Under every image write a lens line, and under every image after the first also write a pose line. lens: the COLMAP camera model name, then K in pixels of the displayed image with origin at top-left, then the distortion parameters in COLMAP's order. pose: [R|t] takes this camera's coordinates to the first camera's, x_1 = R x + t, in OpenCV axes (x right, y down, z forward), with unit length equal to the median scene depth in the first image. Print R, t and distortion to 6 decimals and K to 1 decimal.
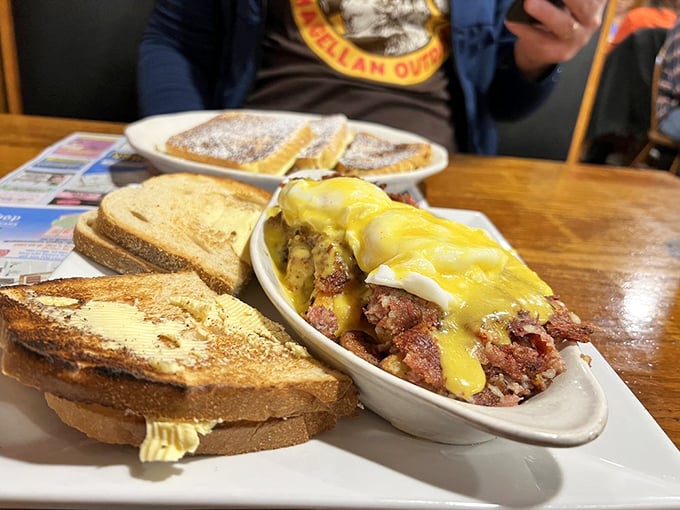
lens RADIAL K [[510.1, 0, 339.7], [0, 510.1, 254.6], [0, 0, 1]] dist [0.002512, 0.009725]
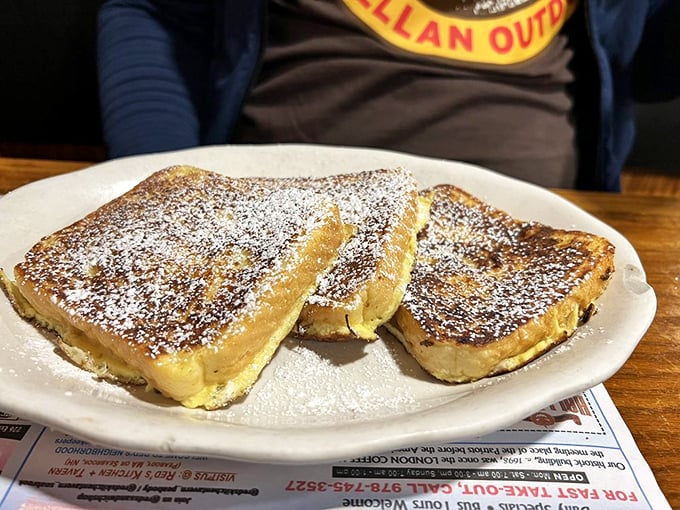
lens RADIAL K [[510.1, 0, 340.5], [0, 510.1, 255.2], [0, 0, 1]] dist [0.002512, 0.009725]
pose [[0.995828, 0.004400, -0.091140, -0.010443], [0.004610, 0.995135, 0.098411, -0.173424], [0.091129, -0.098420, 0.990964, 0.373514]]
